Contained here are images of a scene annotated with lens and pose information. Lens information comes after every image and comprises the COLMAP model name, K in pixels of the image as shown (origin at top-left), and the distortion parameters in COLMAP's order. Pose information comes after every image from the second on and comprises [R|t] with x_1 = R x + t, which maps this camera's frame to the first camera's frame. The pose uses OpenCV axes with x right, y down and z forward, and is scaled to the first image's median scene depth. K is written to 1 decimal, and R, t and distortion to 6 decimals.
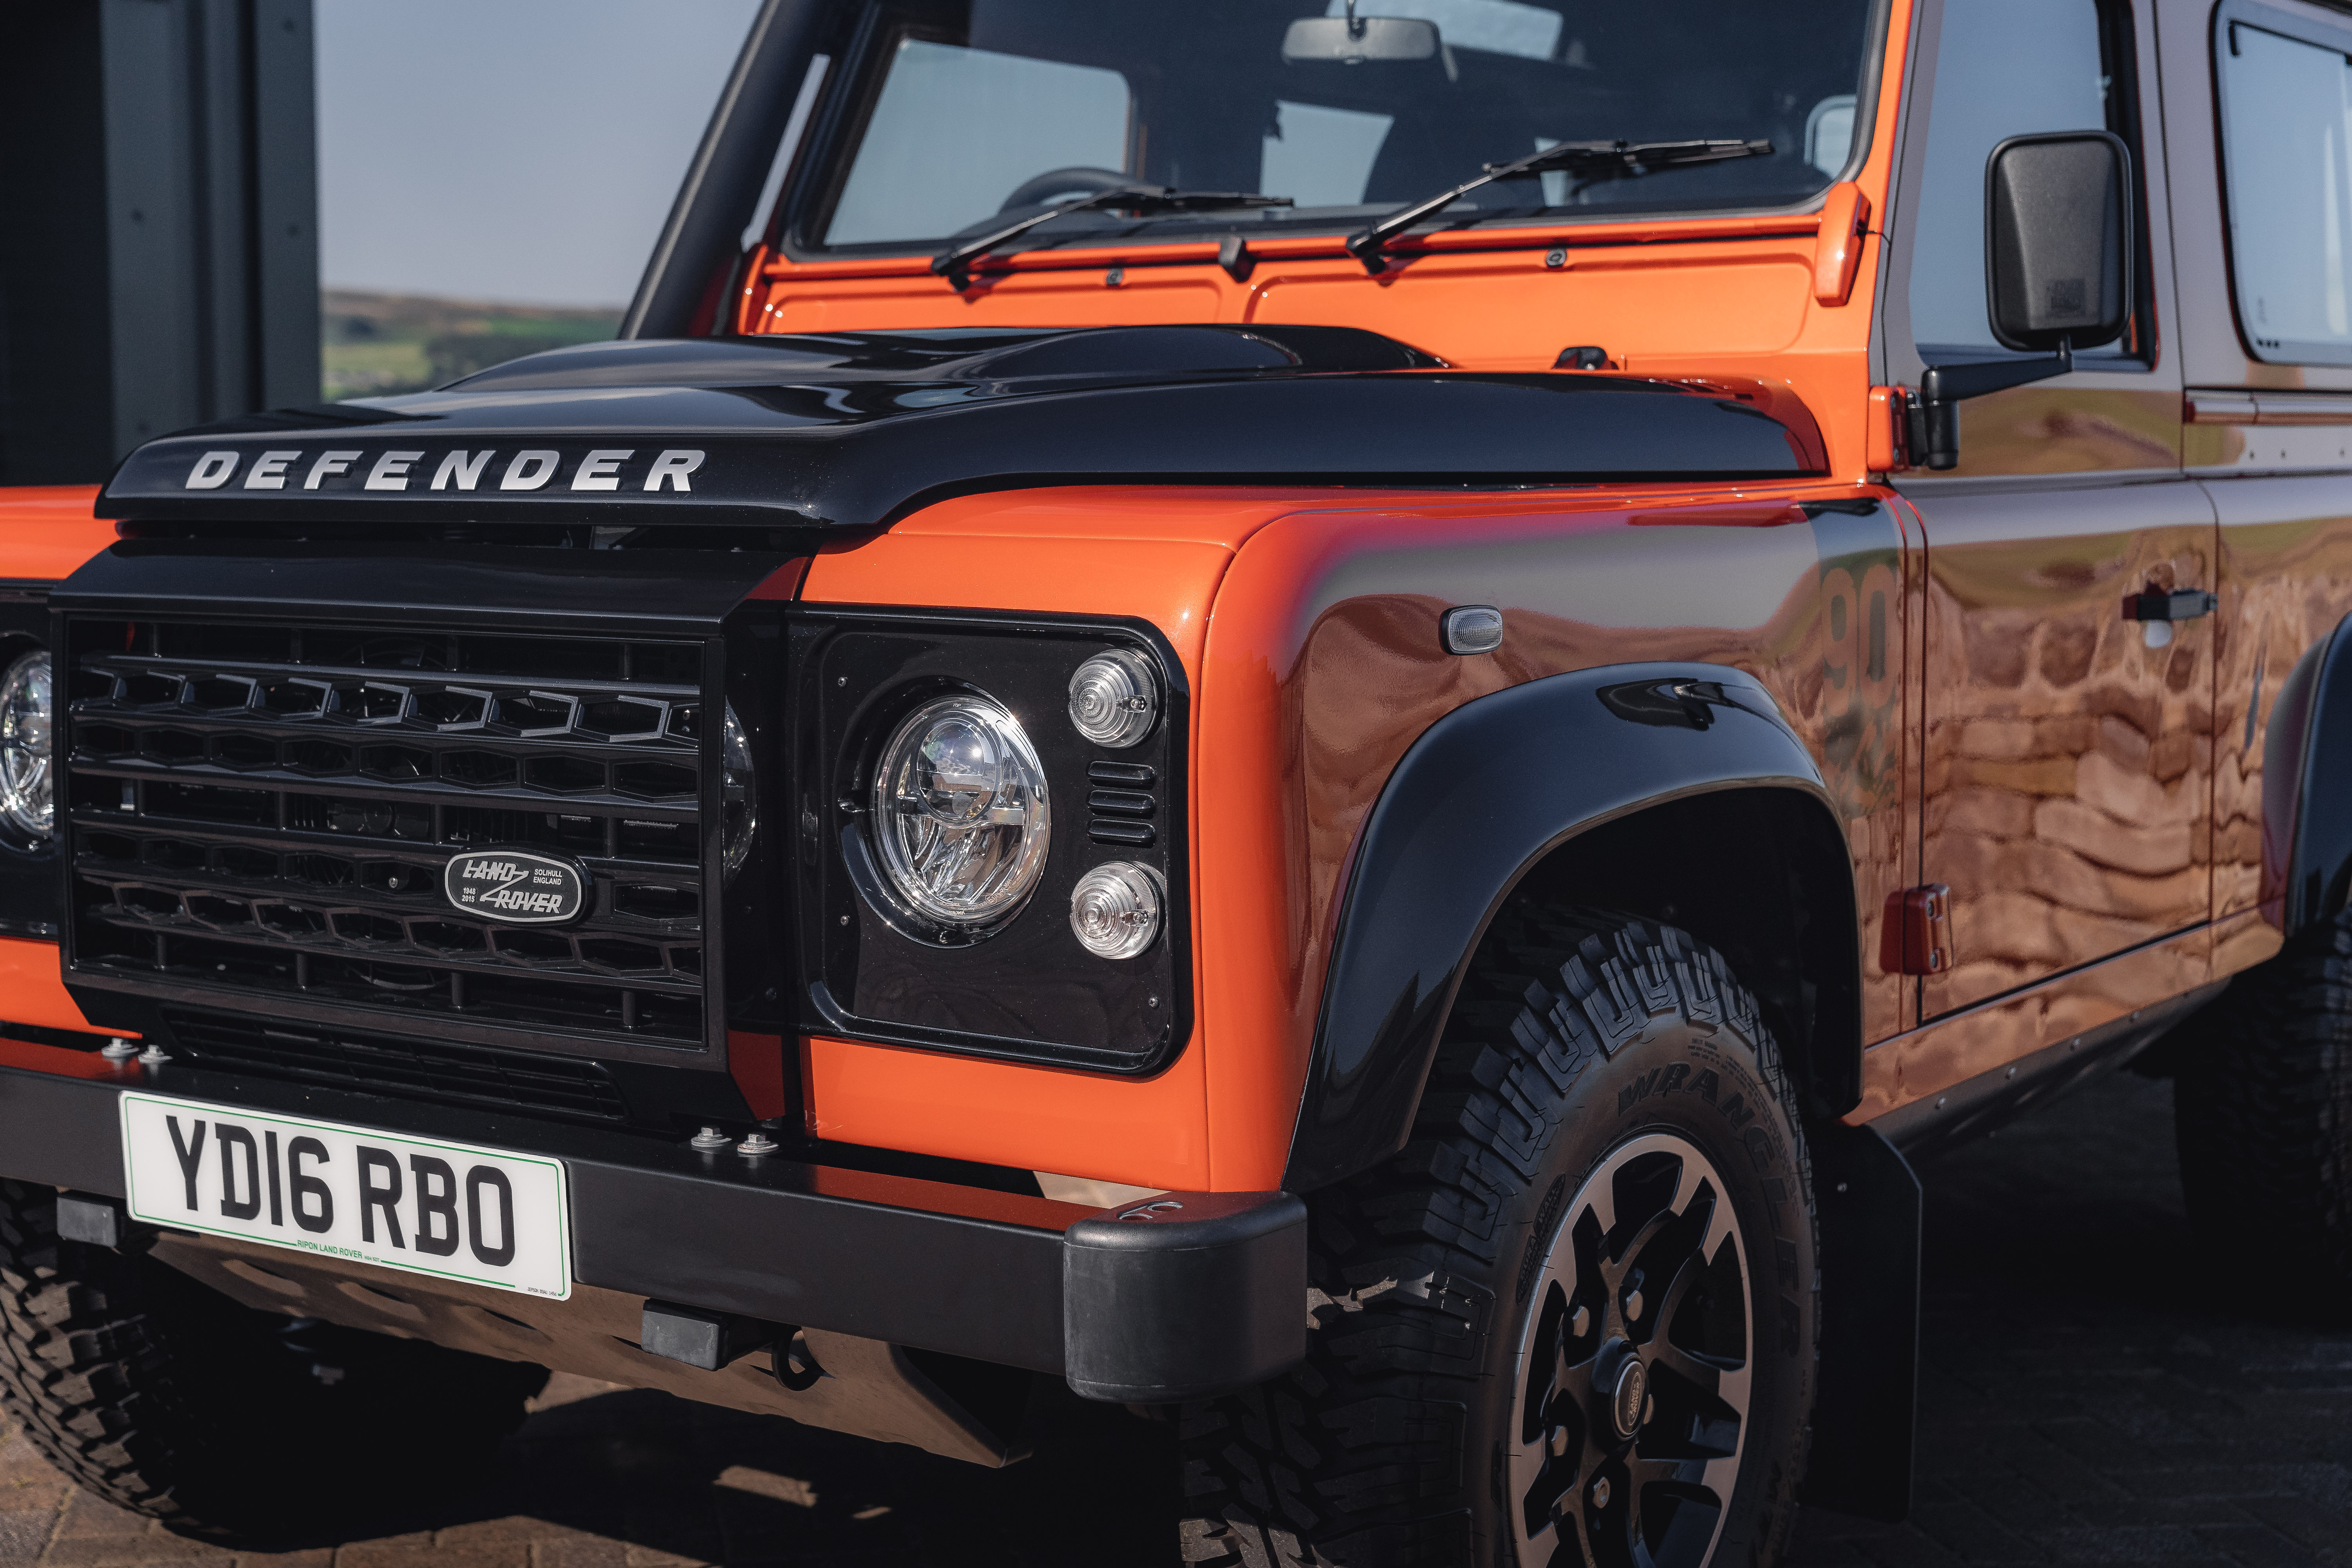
lens RADIAL K [[3407.1, 0, 1144.5], [0, 3407.1, 825.0], [0, 0, 1]] dist [0.127797, 0.072298]
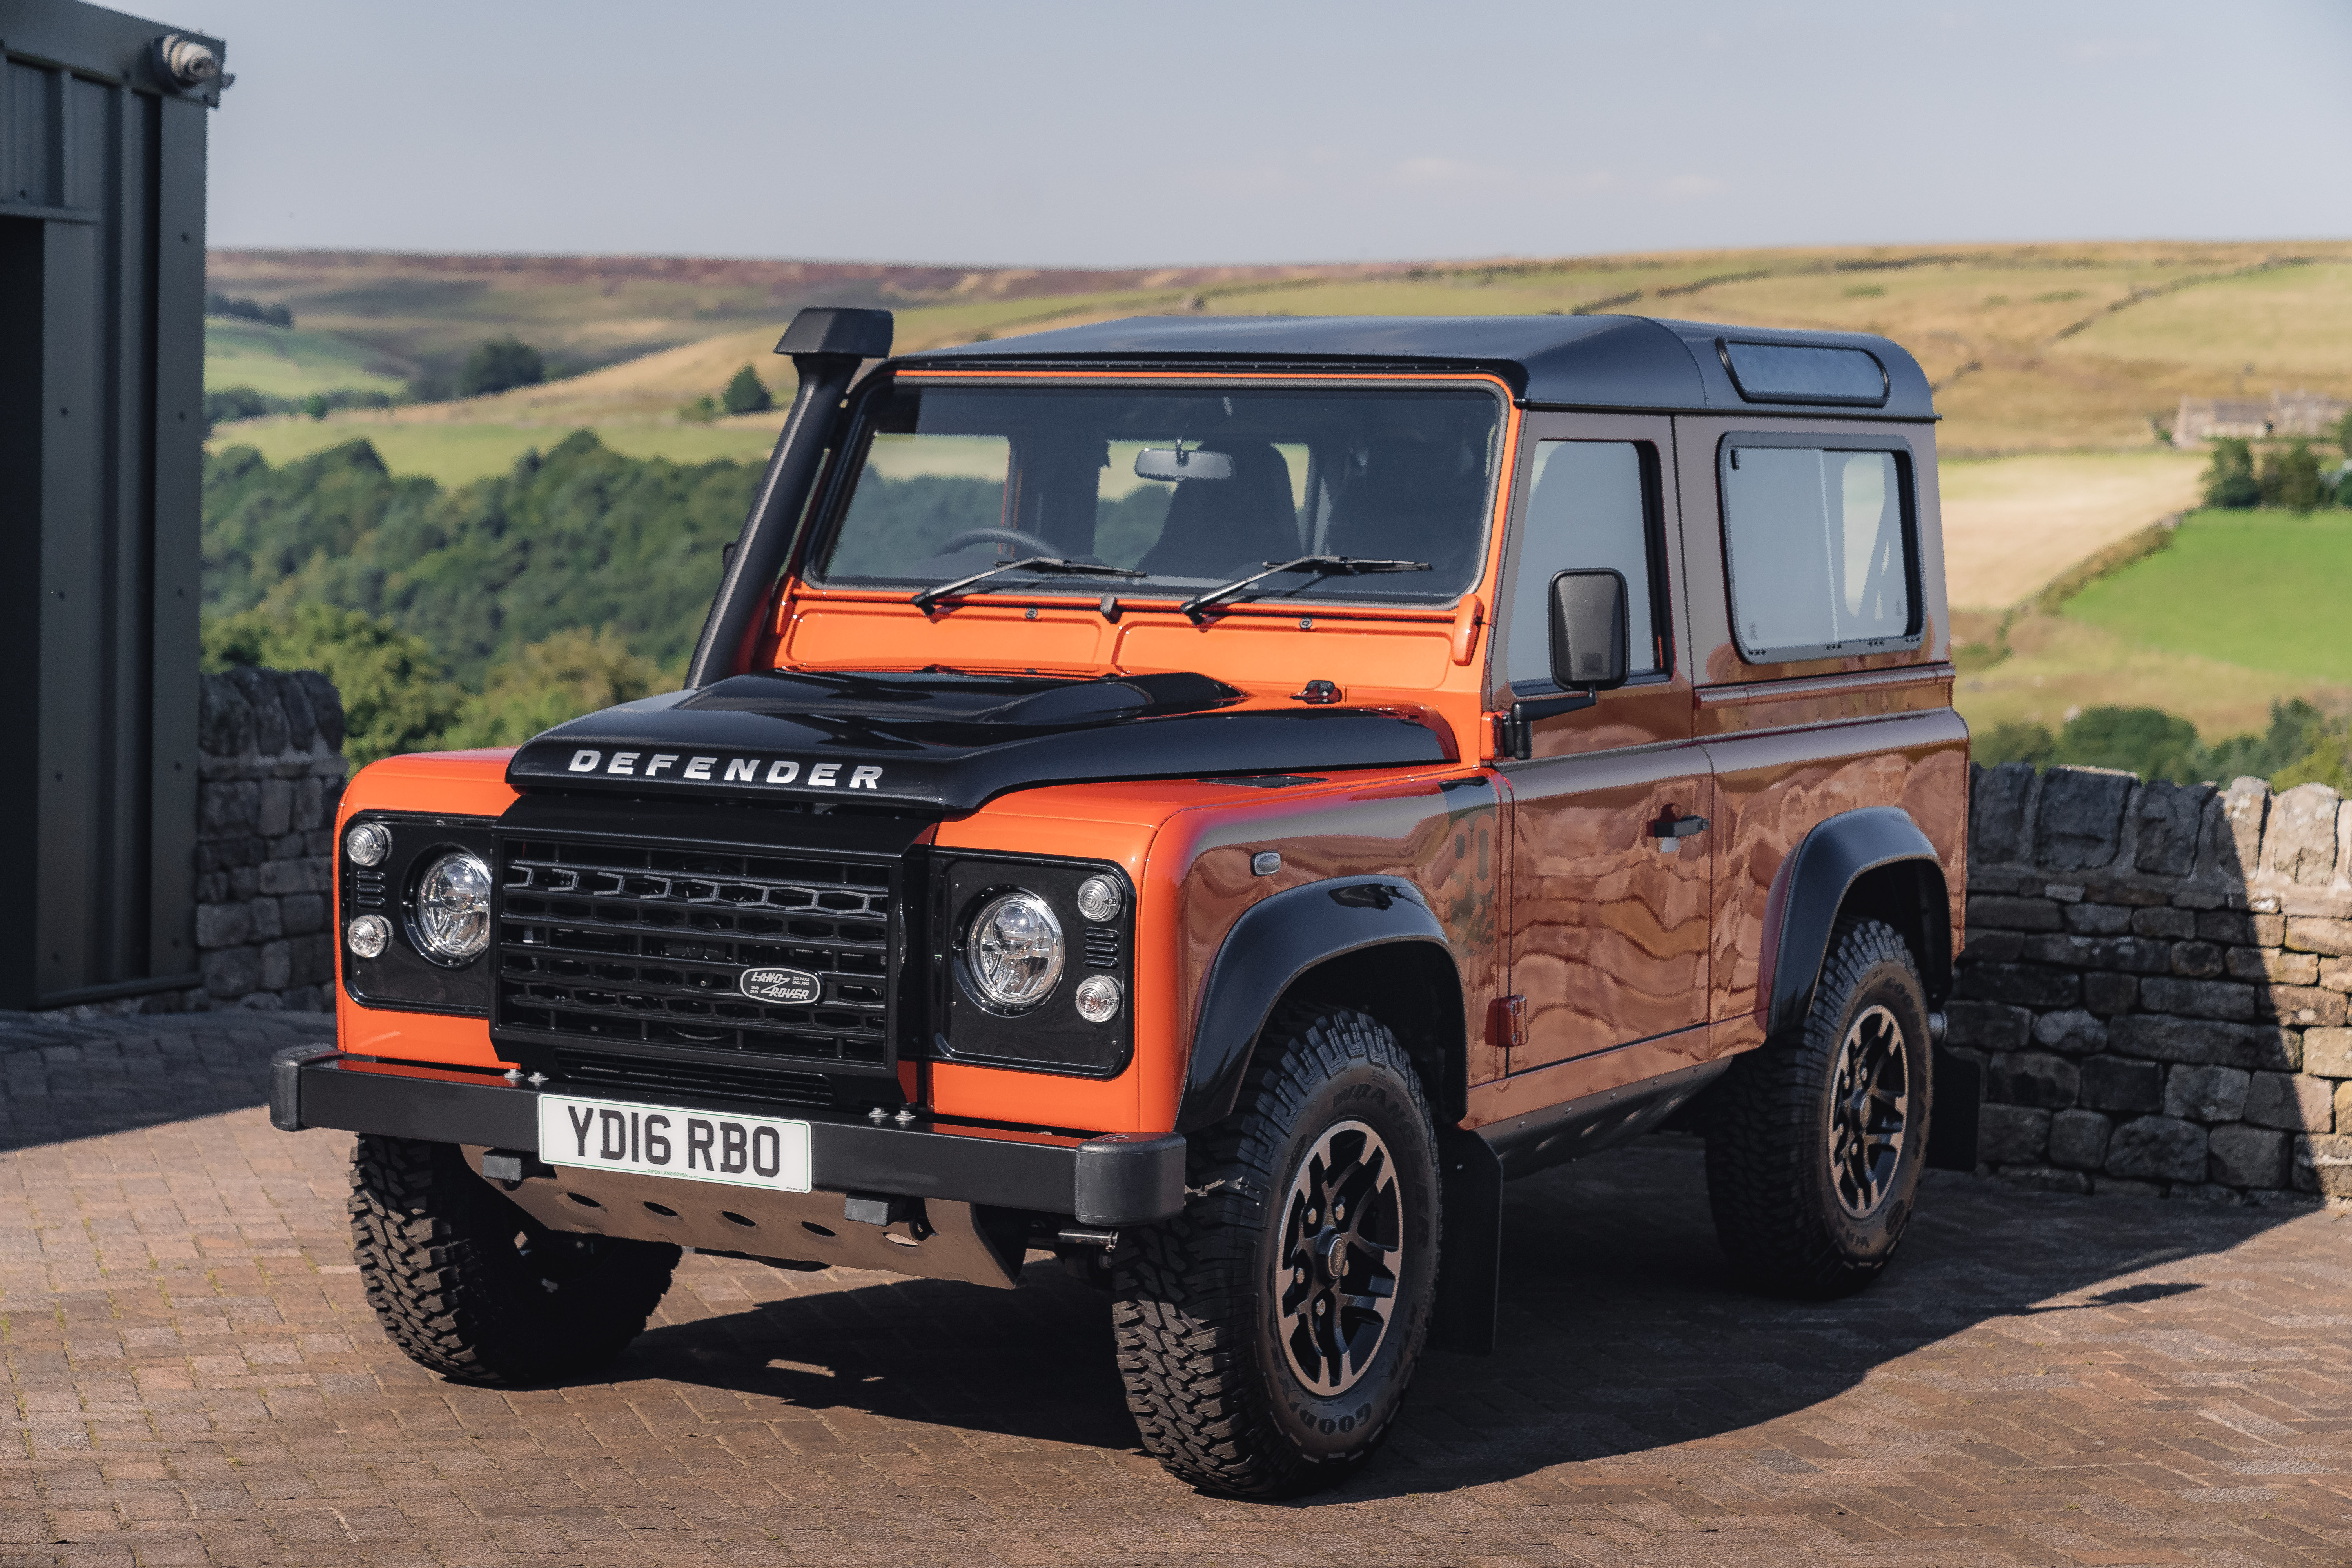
lens RADIAL K [[4745.9, 0, 1184.3], [0, 4745.9, 736.1], [0, 0, 1]] dist [0.115092, -0.020540]
pose [[0.995046, 0.016376, 0.098057, -0.219266], [-0.012180, 0.998991, -0.043239, -0.009933], [-0.098666, 0.041831, 0.994241, -1.728524]]
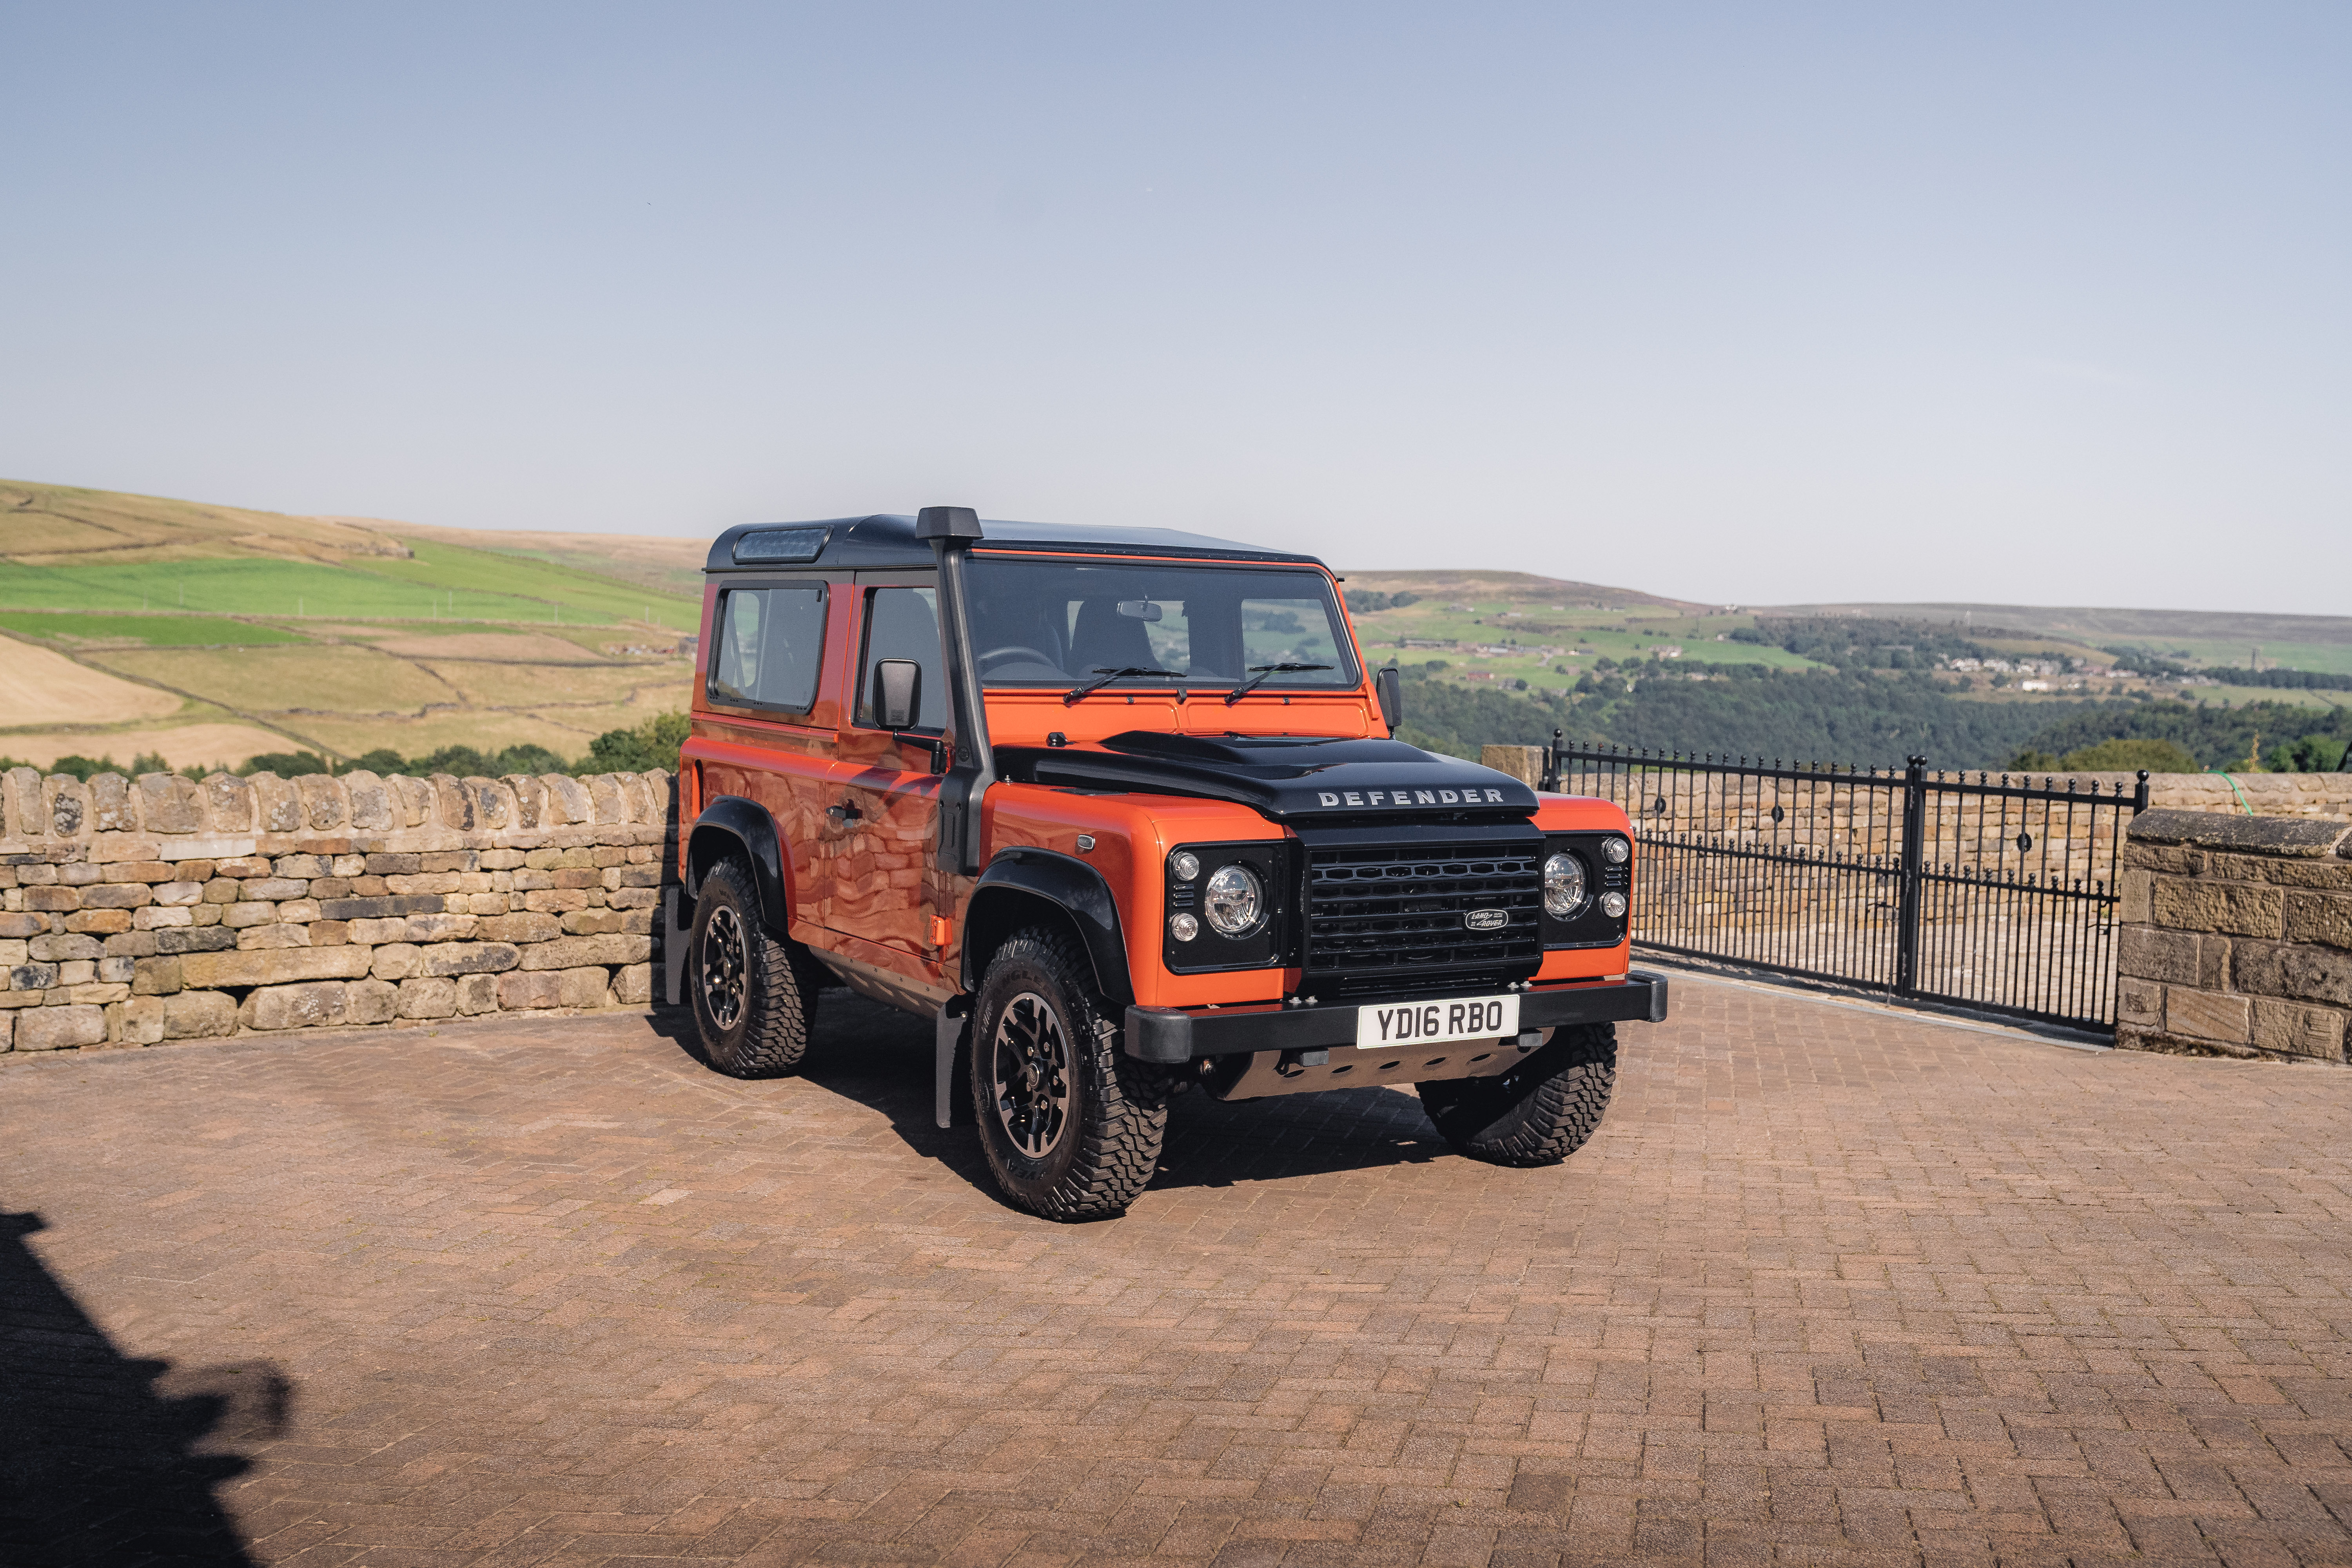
lens RADIAL K [[2393.5, 0, 1252.1], [0, 2393.5, 788.6], [0, 0, 1]] dist [0.136837, -0.154662]
pose [[0.364561, -0.047373, 0.929974, -2.450761], [0.072133, 0.997141, 0.022518, -0.180836], [-0.928382, 0.058872, 0.366935, 0.323466]]
